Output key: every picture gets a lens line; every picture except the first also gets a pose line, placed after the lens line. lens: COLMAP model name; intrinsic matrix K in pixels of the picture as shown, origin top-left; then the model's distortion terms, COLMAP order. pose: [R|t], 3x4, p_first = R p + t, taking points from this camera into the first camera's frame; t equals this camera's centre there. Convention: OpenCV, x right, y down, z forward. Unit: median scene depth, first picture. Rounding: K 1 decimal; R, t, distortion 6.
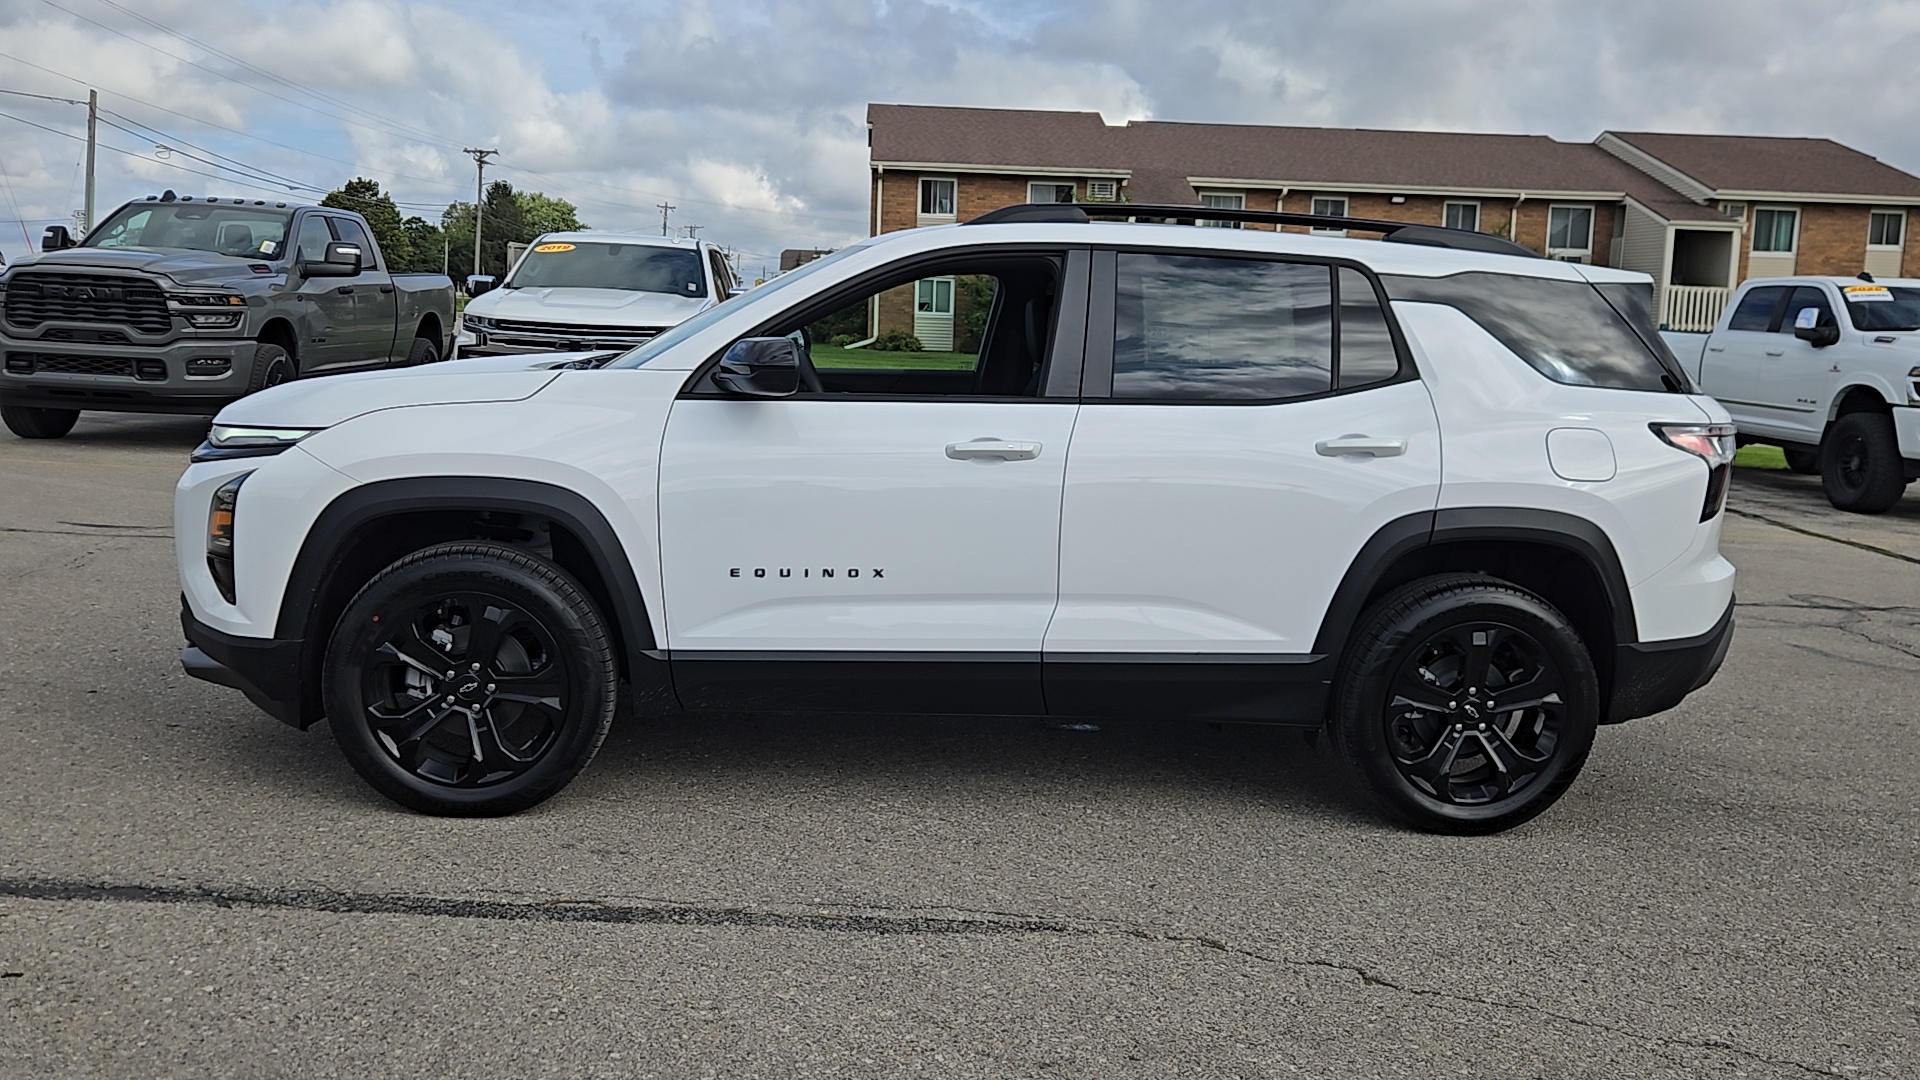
lens RADIAL K [[1607.7, 0, 949.2], [0, 1607.7, 538.2], [0, 0, 1]] dist [0.005463, 0.000671]
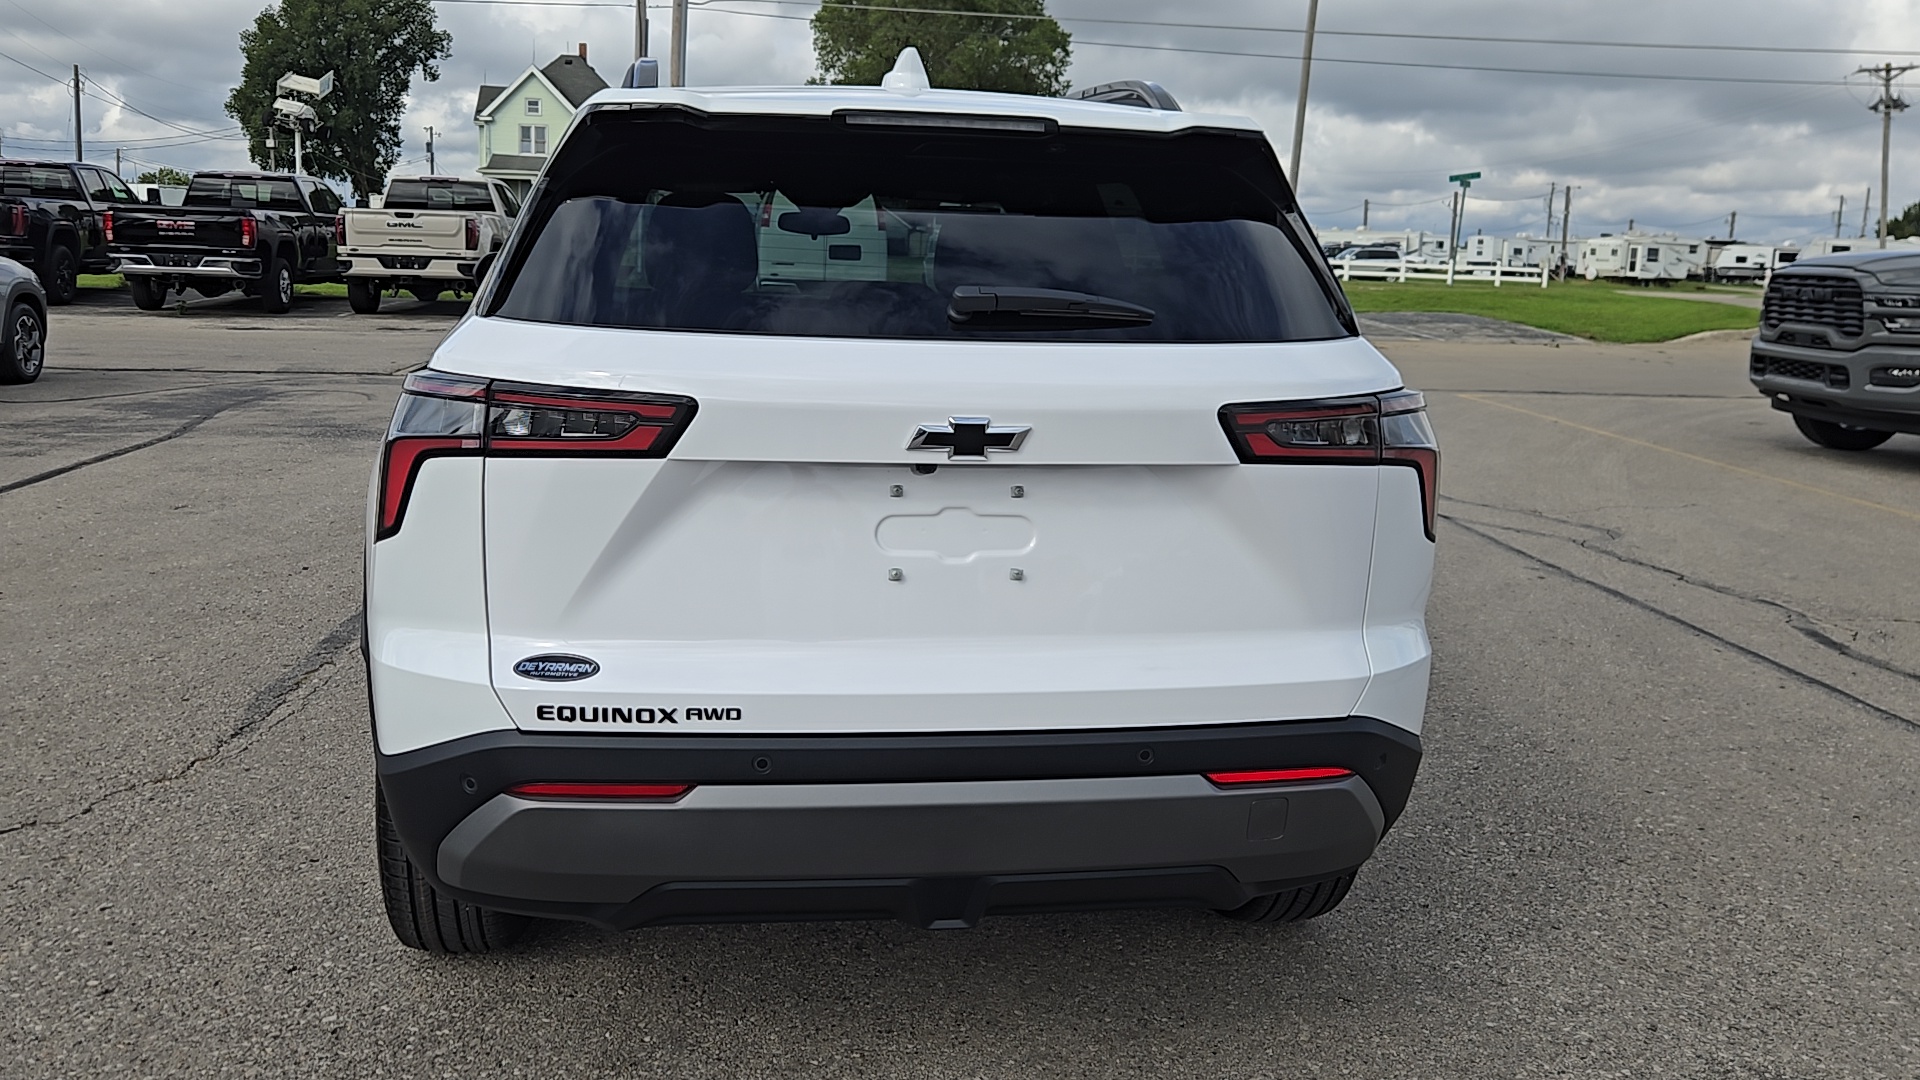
lens RADIAL K [[1607.7, 0, 931.1], [0, 1607.7, 506.6], [0, 0, 1]] dist [0.005463, 0.000671]
pose [[0.041902, 0.117933, -0.992137, 1.038105], [-0.170769, 0.979243, 0.109188, -0.116074], [0.984420, 0.164851, 0.061171, 1.172724]]
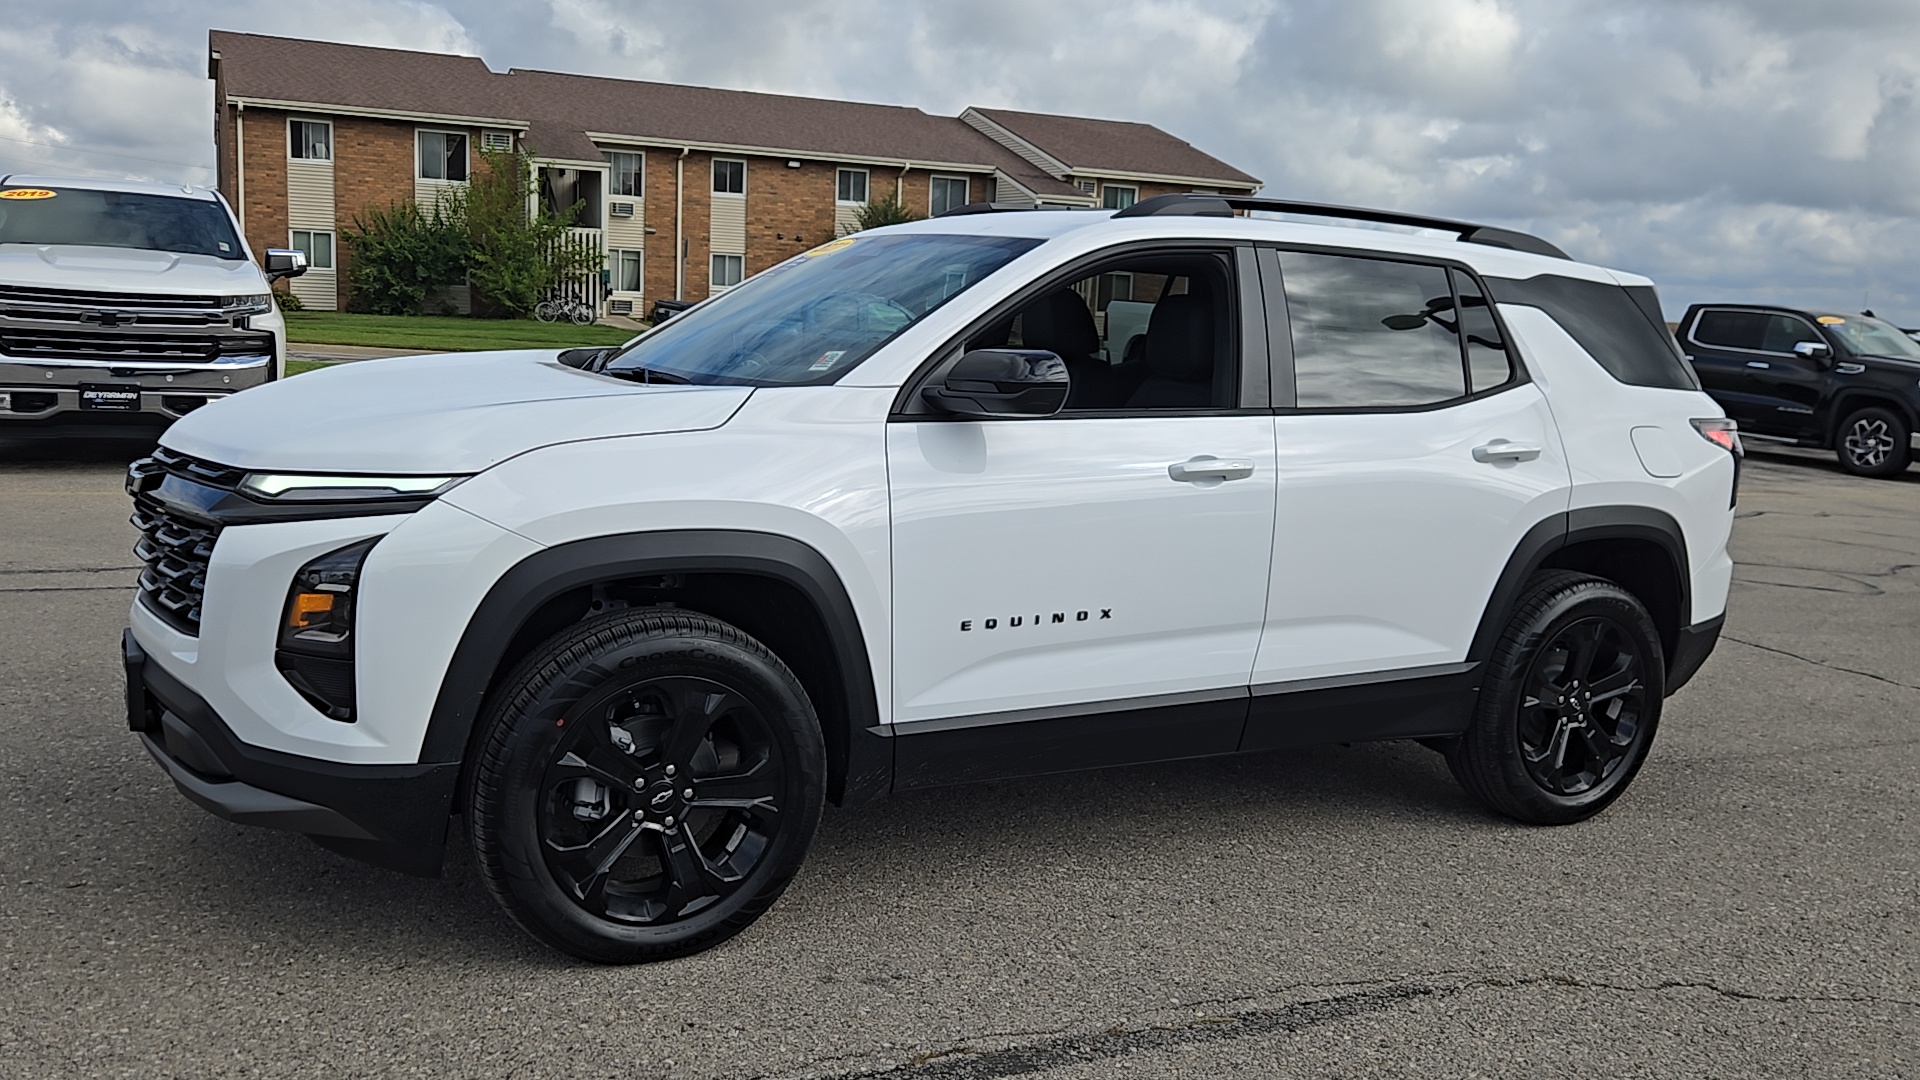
lens RADIAL K [[1607.7, 0, 958.2], [0, 1607.7, 539.8], [0, 0, 1]] dist [0.005463, 0.000671]
pose [[0.917060, -0.052284, 0.395308, -0.446194], [0.041539, 0.998499, 0.035698, -0.051382], [-0.396581, -0.016316, 0.917855, 0.215908]]
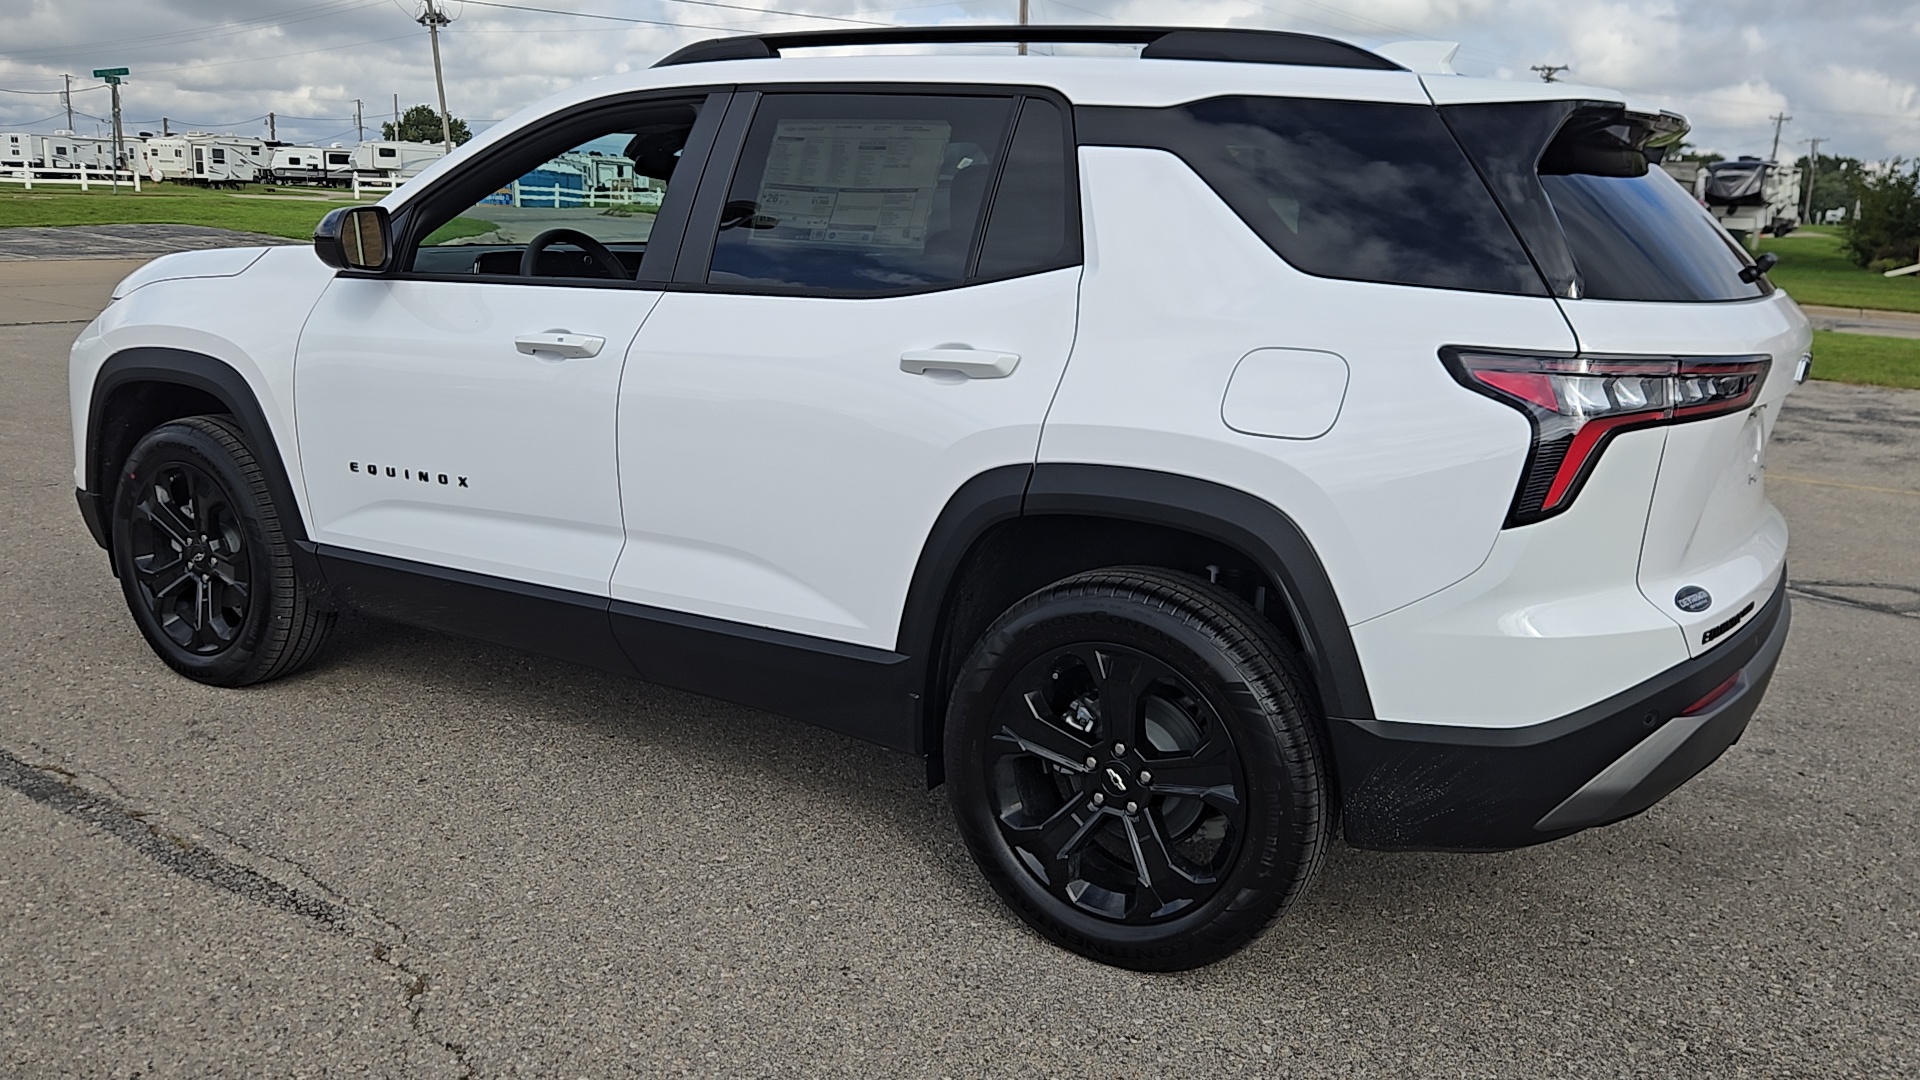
lens RADIAL K [[1607.7, 0, 945.0], [0, 1607.7, 535.5], [0, 0, 1]] dist [0.005463, 0.000671]
pose [[0.791736, 0.108160, -0.601212, 0.661292], [-0.082660, 0.994117, 0.069990, -0.030526], [0.605245, -0.005718, 0.796019, 0.447477]]
